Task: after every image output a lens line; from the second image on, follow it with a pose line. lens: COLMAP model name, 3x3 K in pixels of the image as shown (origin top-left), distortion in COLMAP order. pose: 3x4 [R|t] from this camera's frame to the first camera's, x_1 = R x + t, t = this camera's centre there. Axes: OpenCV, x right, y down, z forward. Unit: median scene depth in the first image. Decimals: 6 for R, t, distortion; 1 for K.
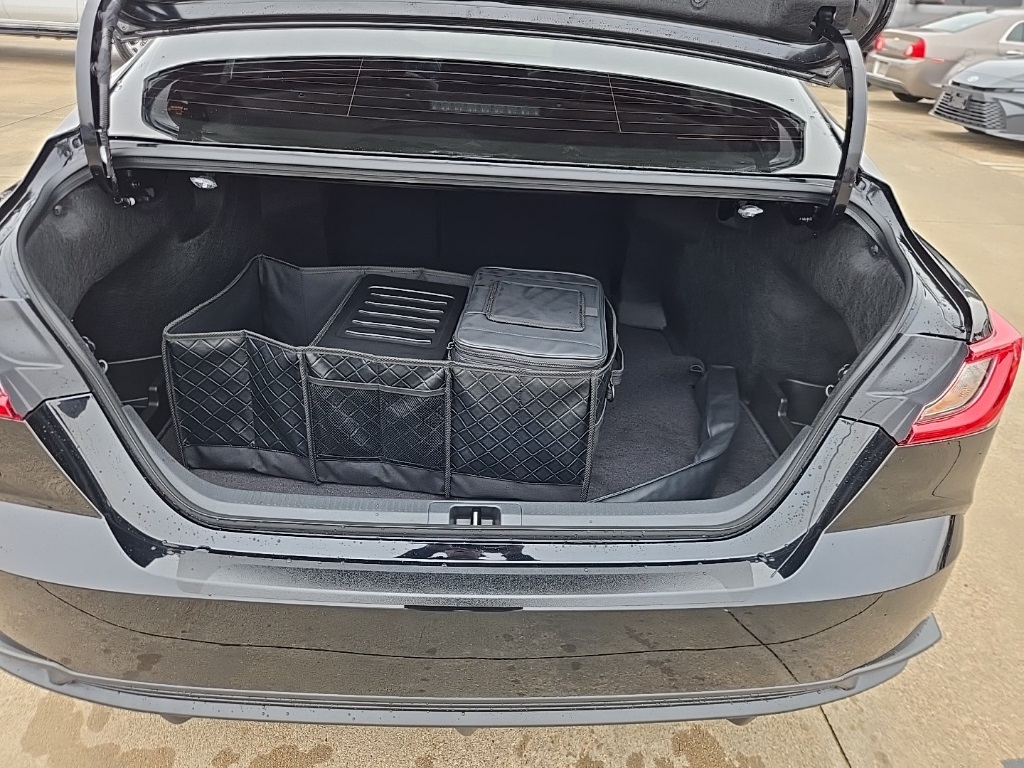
lens RADIAL K [[690.1, 0, 516.8], [0, 690.1, 382.8], [0, 0, 1]] dist [0.056737, -0.040518]
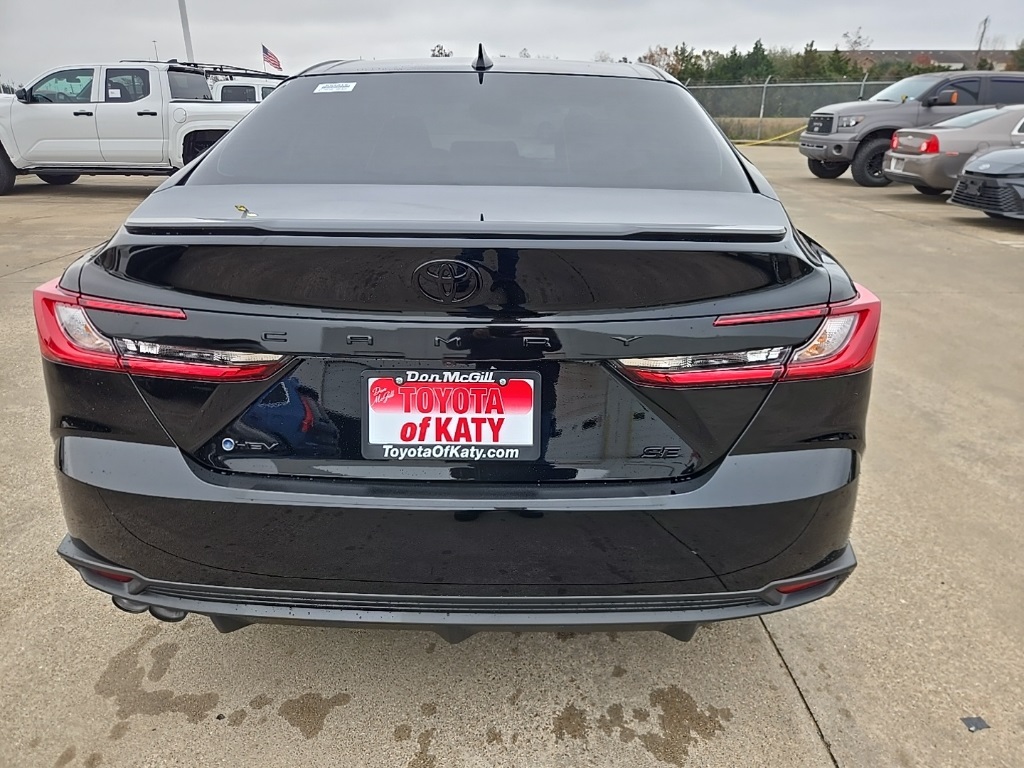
lens RADIAL K [[690.1, 0, 512.3], [0, 690.1, 386.9], [0, 0, 1]] dist [0.056737, -0.040518]
pose [[0.997025, -0.026866, -0.072239, 0.058118], [0.015960, 0.988932, -0.147511, 0.111197], [0.075402, 0.145919, 0.986419, -0.111947]]
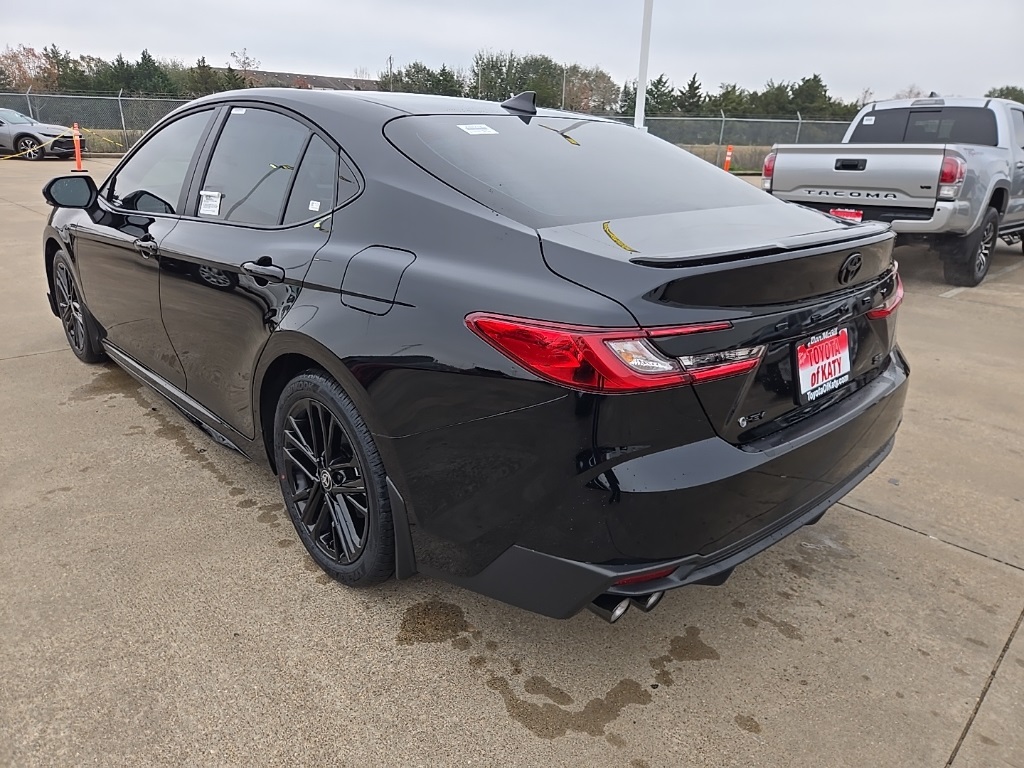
lens RADIAL K [[690.1, 0, 512.0], [0, 690.1, 383.8], [0, 0, 1]] dist [0.056737, -0.040518]
pose [[0.756670, -0.258667, 0.600452, -0.732296], [0.344851, 0.938164, -0.030421, -0.014085], [-0.555454, 0.230085, 0.799082, -0.024913]]
